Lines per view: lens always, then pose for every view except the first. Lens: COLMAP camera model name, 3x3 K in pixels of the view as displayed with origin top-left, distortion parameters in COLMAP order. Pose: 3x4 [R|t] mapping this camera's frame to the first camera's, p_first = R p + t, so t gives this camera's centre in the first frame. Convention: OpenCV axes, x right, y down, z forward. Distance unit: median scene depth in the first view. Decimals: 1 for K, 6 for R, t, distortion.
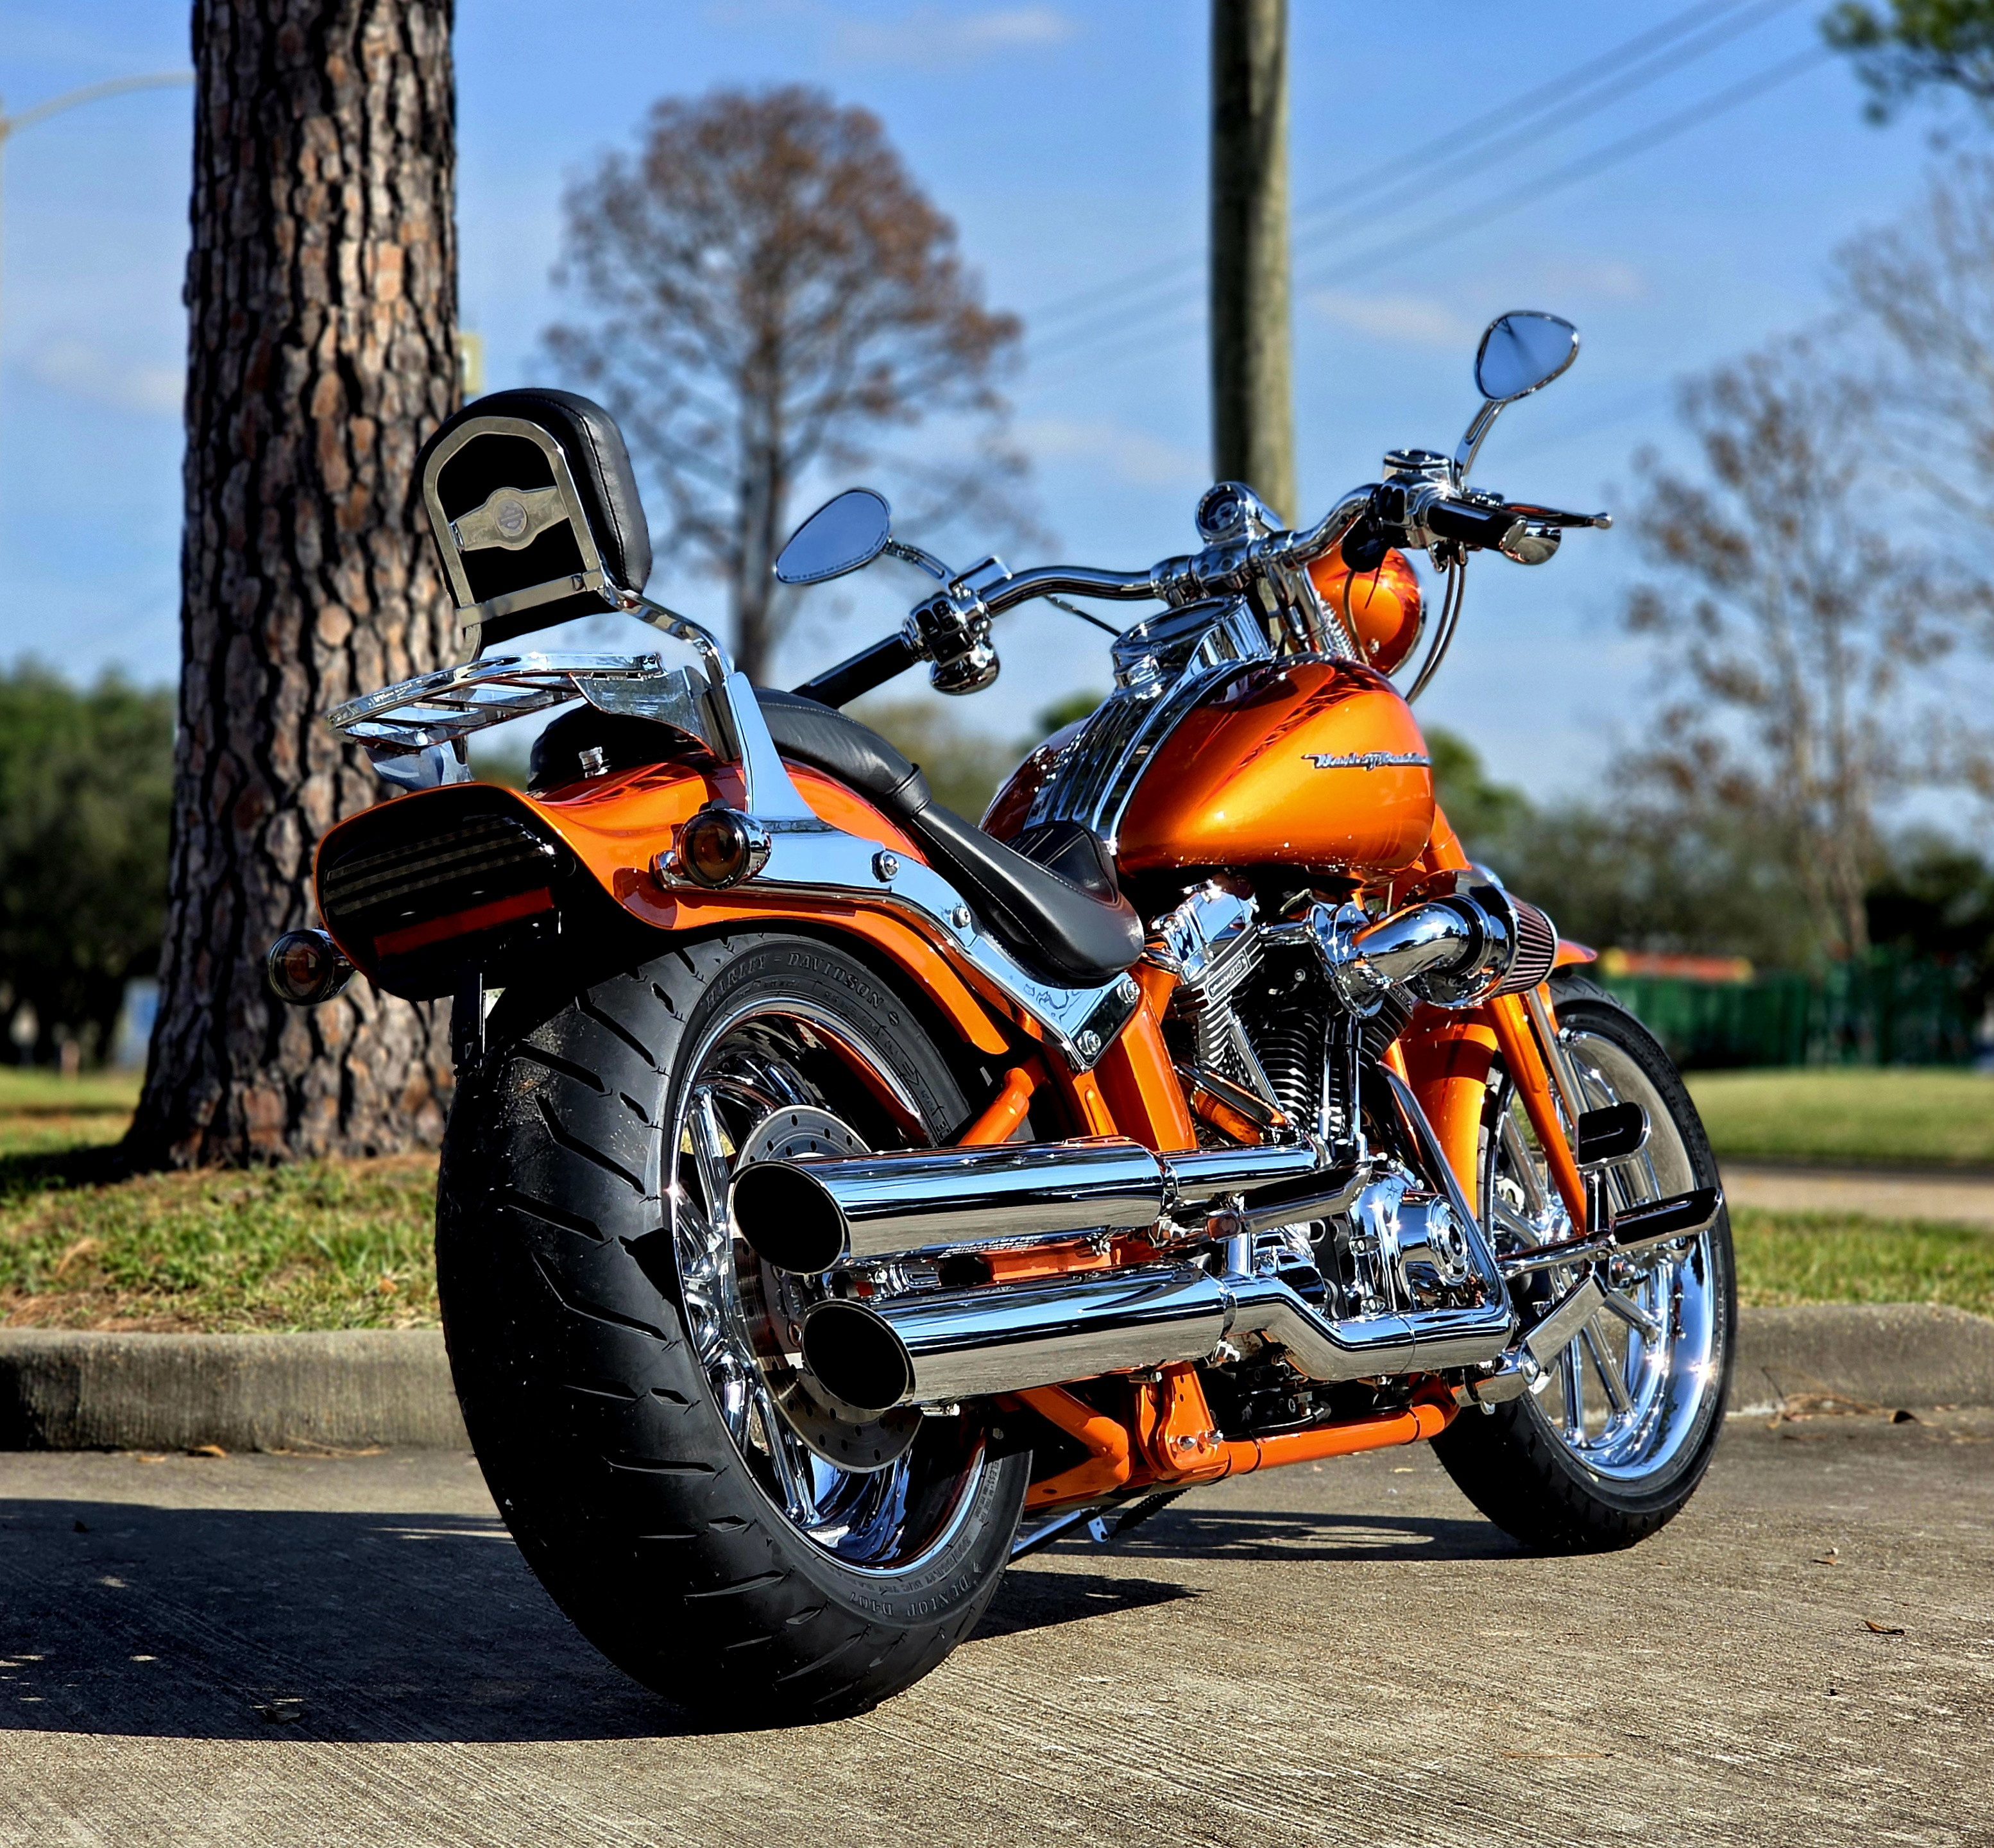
lens RADIAL K [[4745.1, 0, 998.4], [0, 4745.1, 1017.0], [0, 0, 1]] dist [-0.274133, 3.746346]
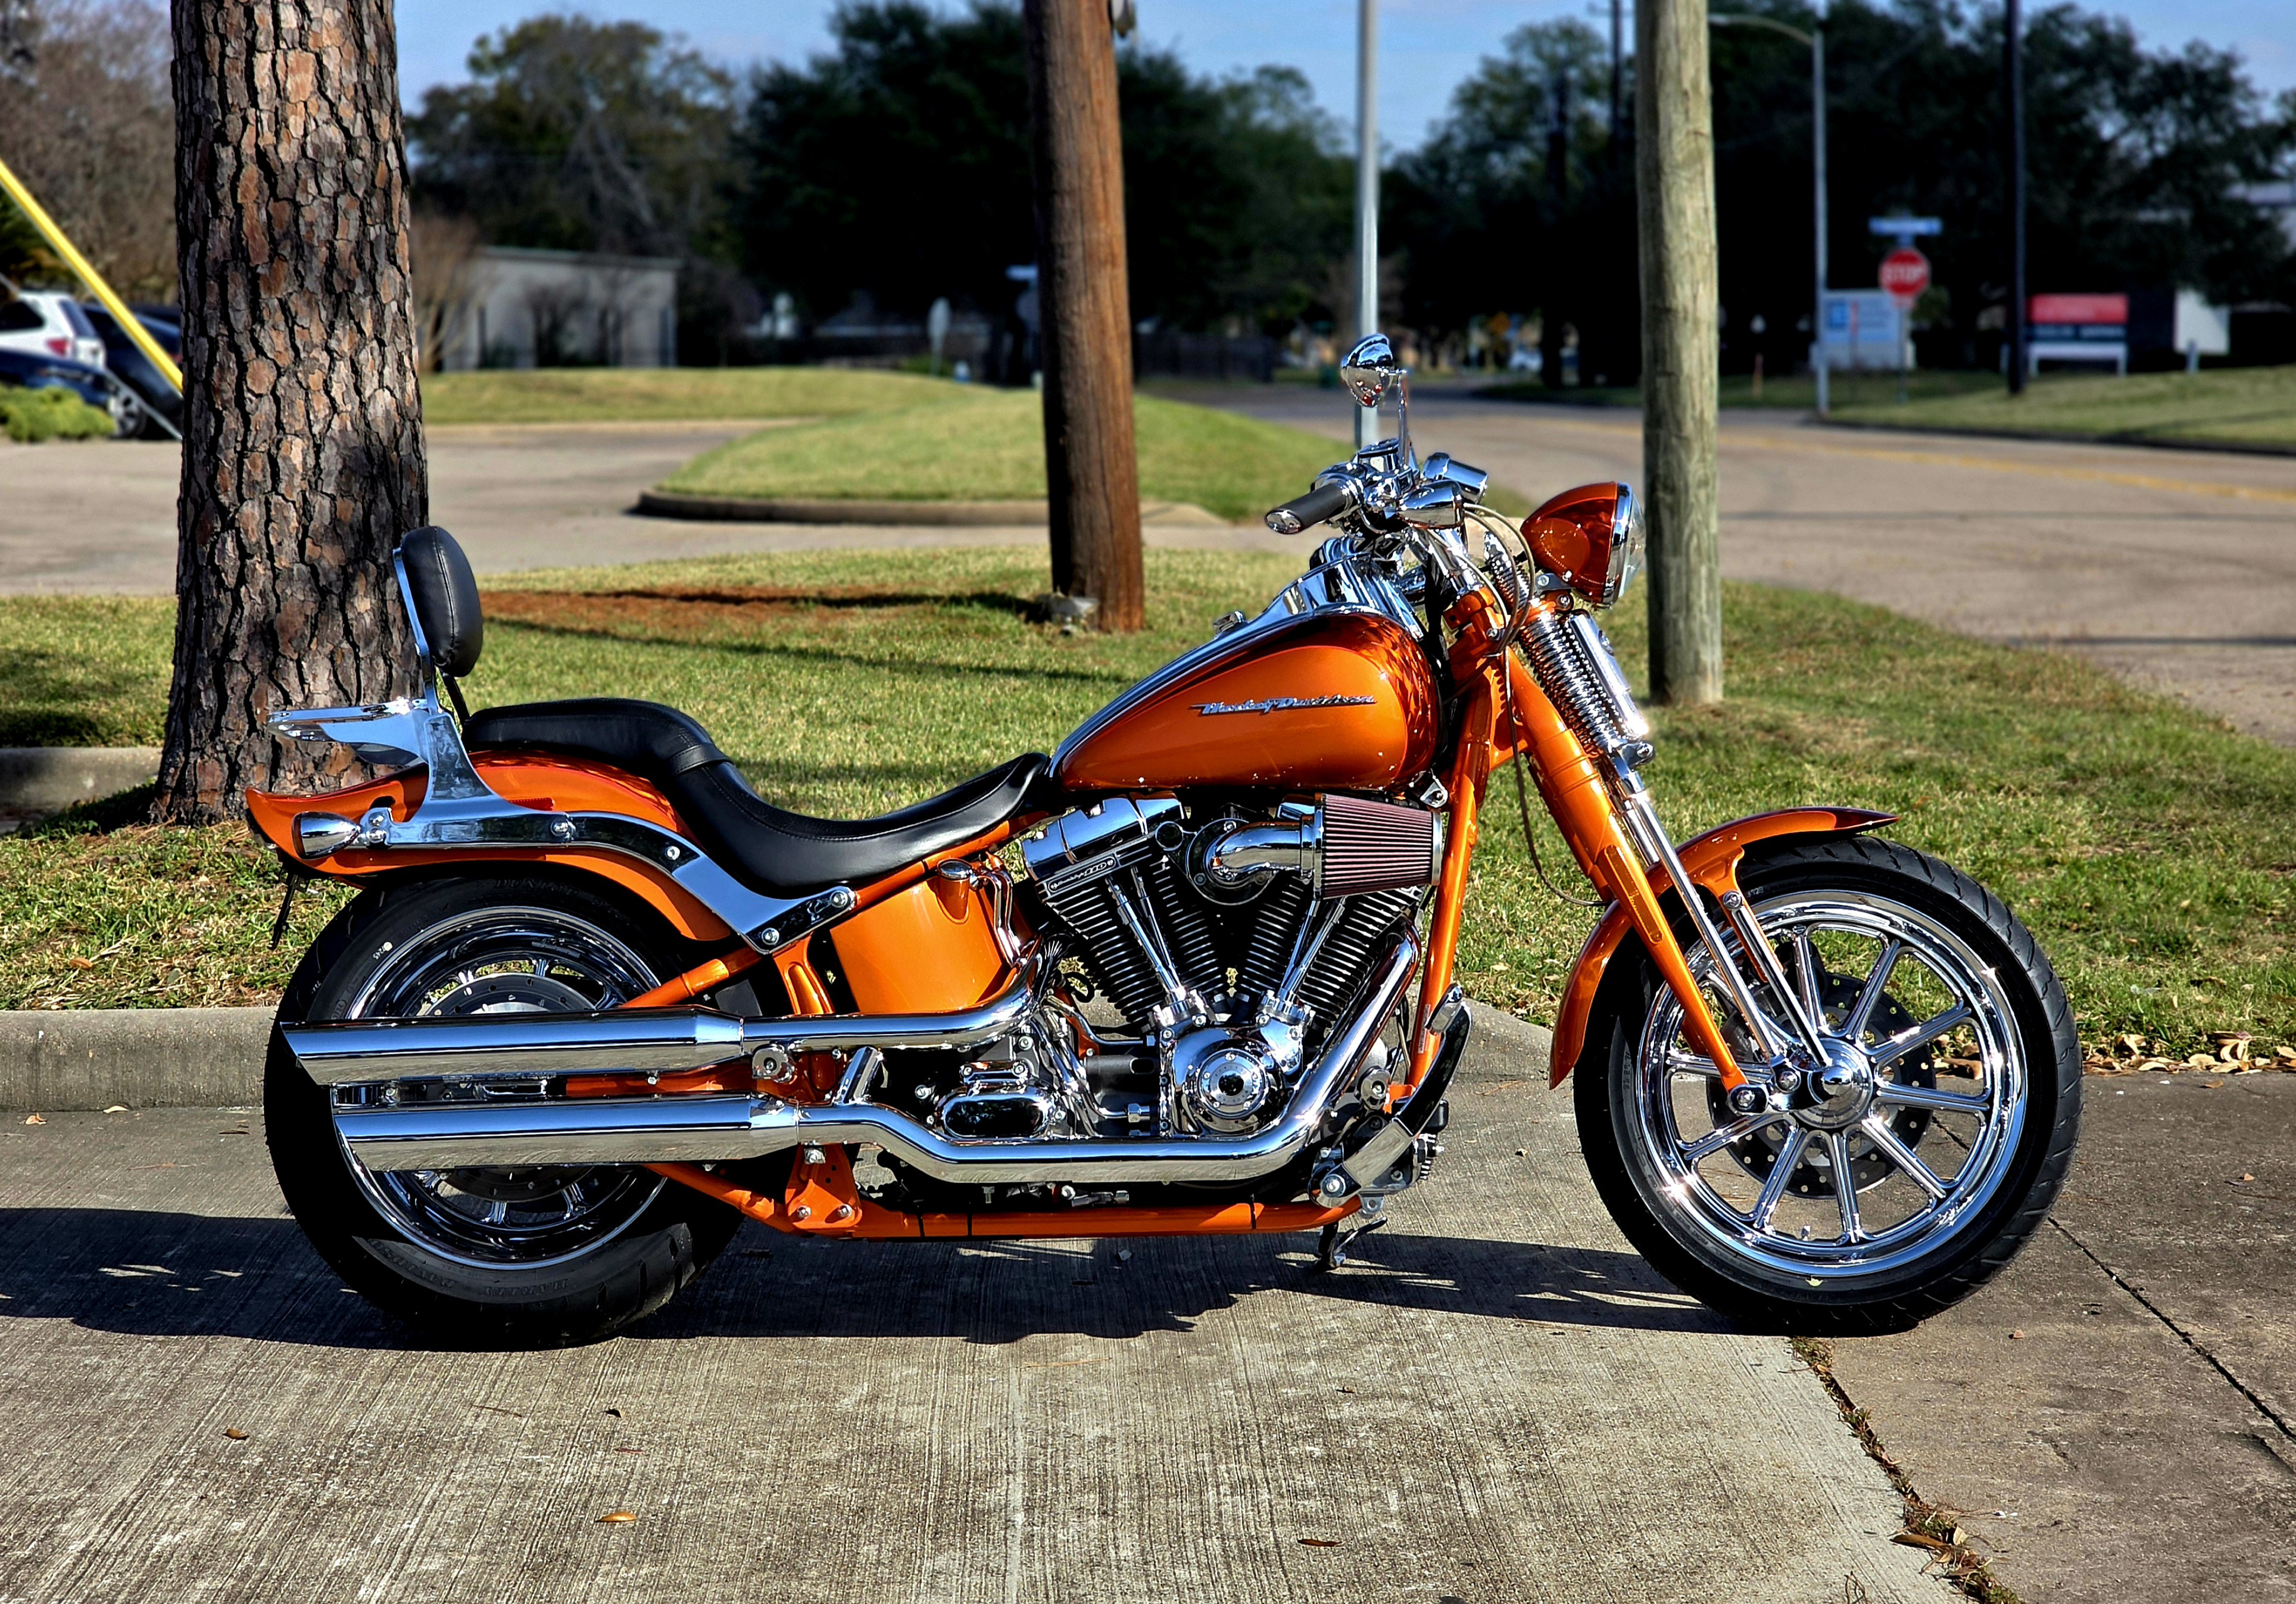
lens RADIAL K [[4344.0, 0, 1072.3], [0, 4344.0, 904.3], [0, 0, 1]] dist [0.017095, 0.185060]
pose [[0.939635, 0.025176, -0.341251, 0.446033], [0.020203, 0.991468, 0.128773, -0.088960], [0.341581, -0.127894, 0.931110, 0.009979]]
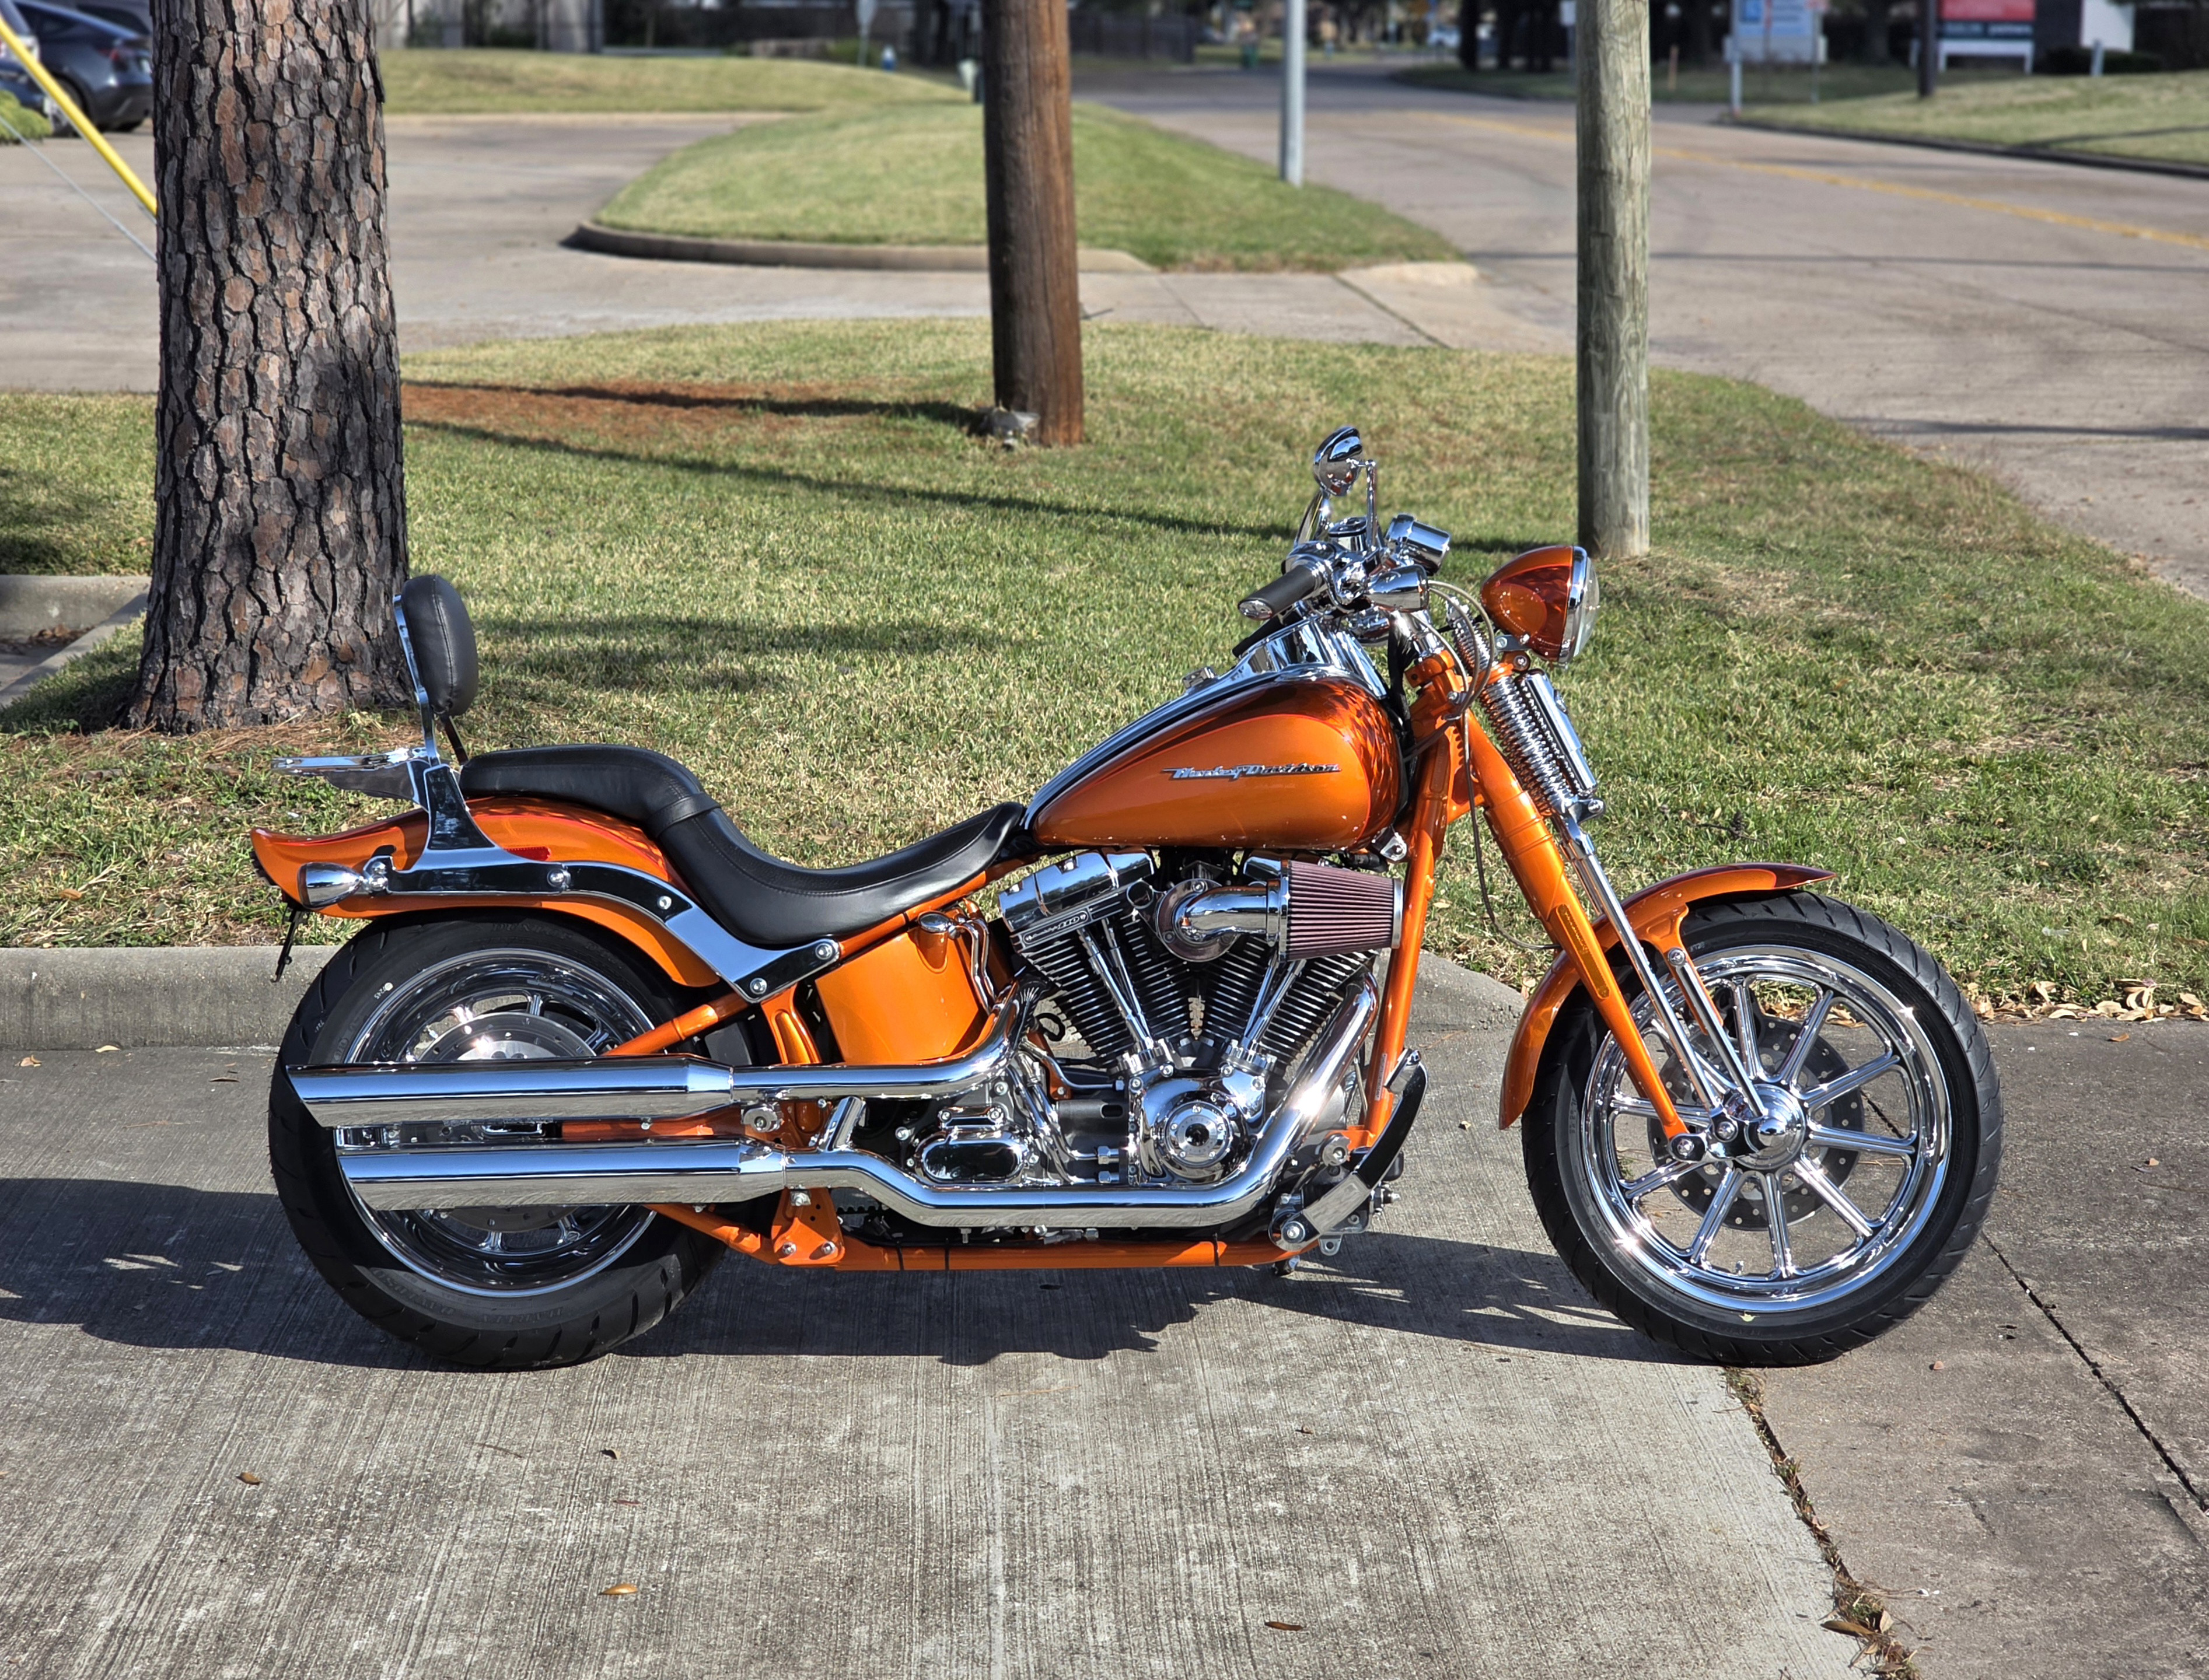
lens RADIAL K [[4252.7, 0, 1104.5], [0, 4252.7, 840.0], [0, 0, 1]] dist [0.011431, 0.205994]
pose [[0.947918, 0.053539, -0.313983, 0.440053], [0.006694, 0.982206, 0.187690, -0.152228], [0.318444, -0.180016, 0.930692, 0.001720]]
